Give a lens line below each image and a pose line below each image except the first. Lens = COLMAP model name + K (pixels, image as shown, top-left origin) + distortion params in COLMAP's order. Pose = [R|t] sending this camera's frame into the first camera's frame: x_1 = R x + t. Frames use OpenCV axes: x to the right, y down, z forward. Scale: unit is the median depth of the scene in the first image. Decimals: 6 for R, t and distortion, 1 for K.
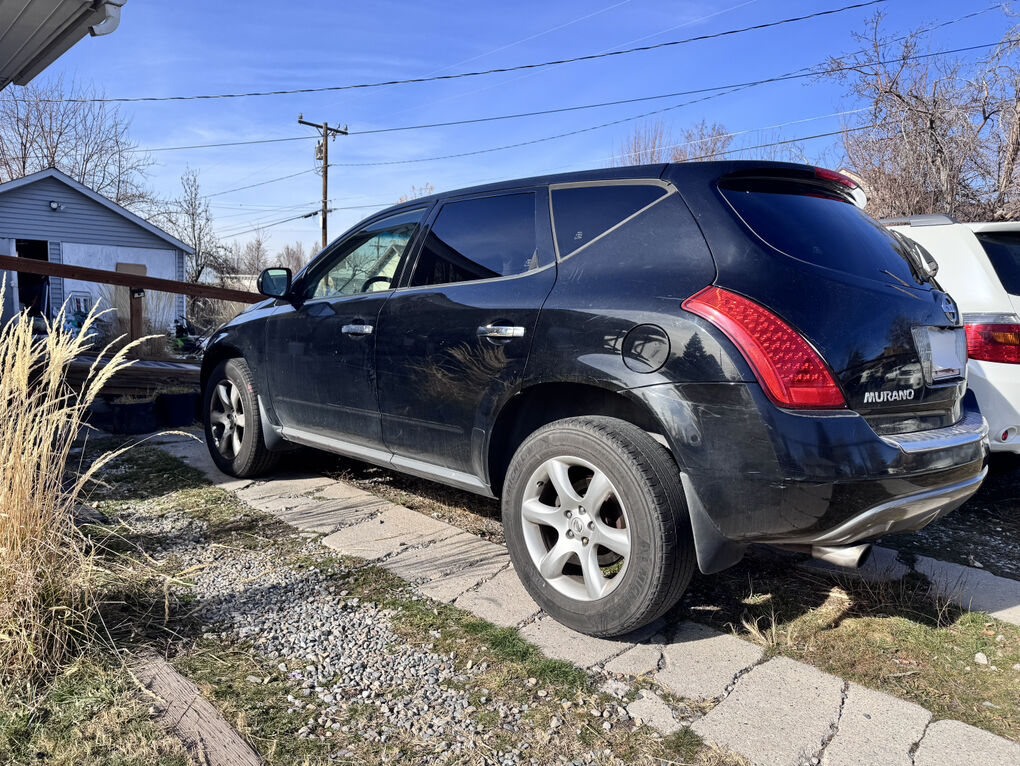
lens RADIAL K [[743.3, 0, 511.7], [0, 743.3, 380.7], [0, 0, 1]] dist [0.027656, -0.031632]
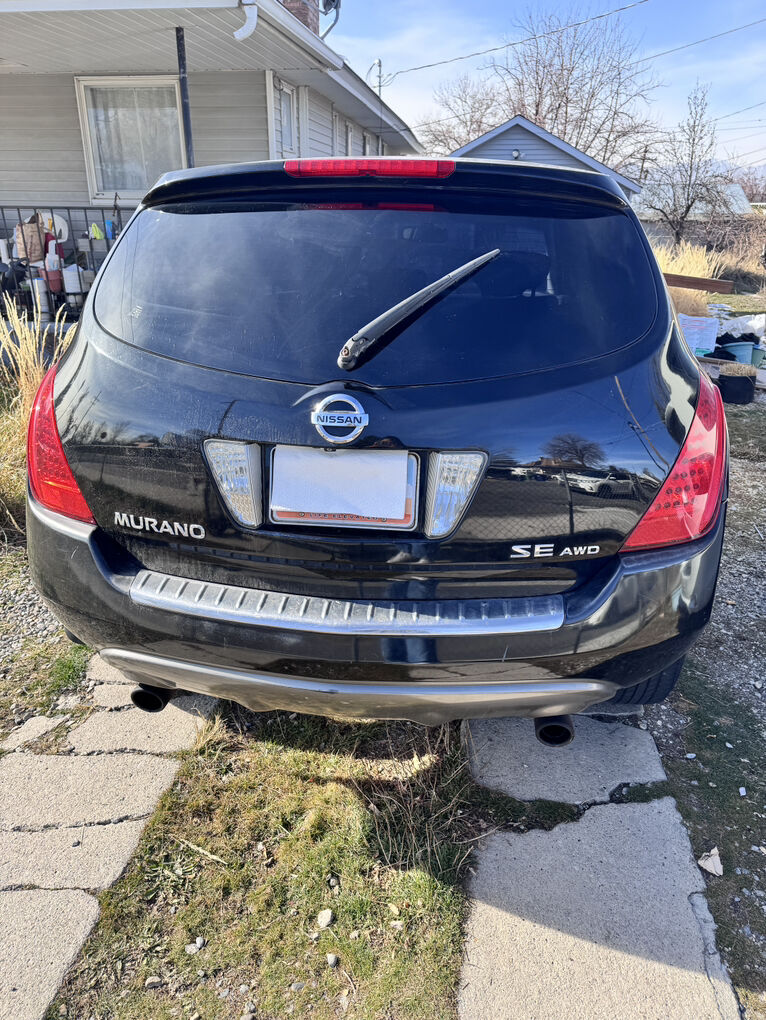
lens RADIAL K [[743.3, 0, 381.2], [0, 743.3, 509.7], [0, 0, 1]] dist [0.027656, -0.031632]
pose [[0.611477, 0.266733, -0.744949, 1.004363], [-0.066740, 0.955501, 0.287340, -0.187973], [0.788442, -0.125984, 0.602069, 0.615463]]
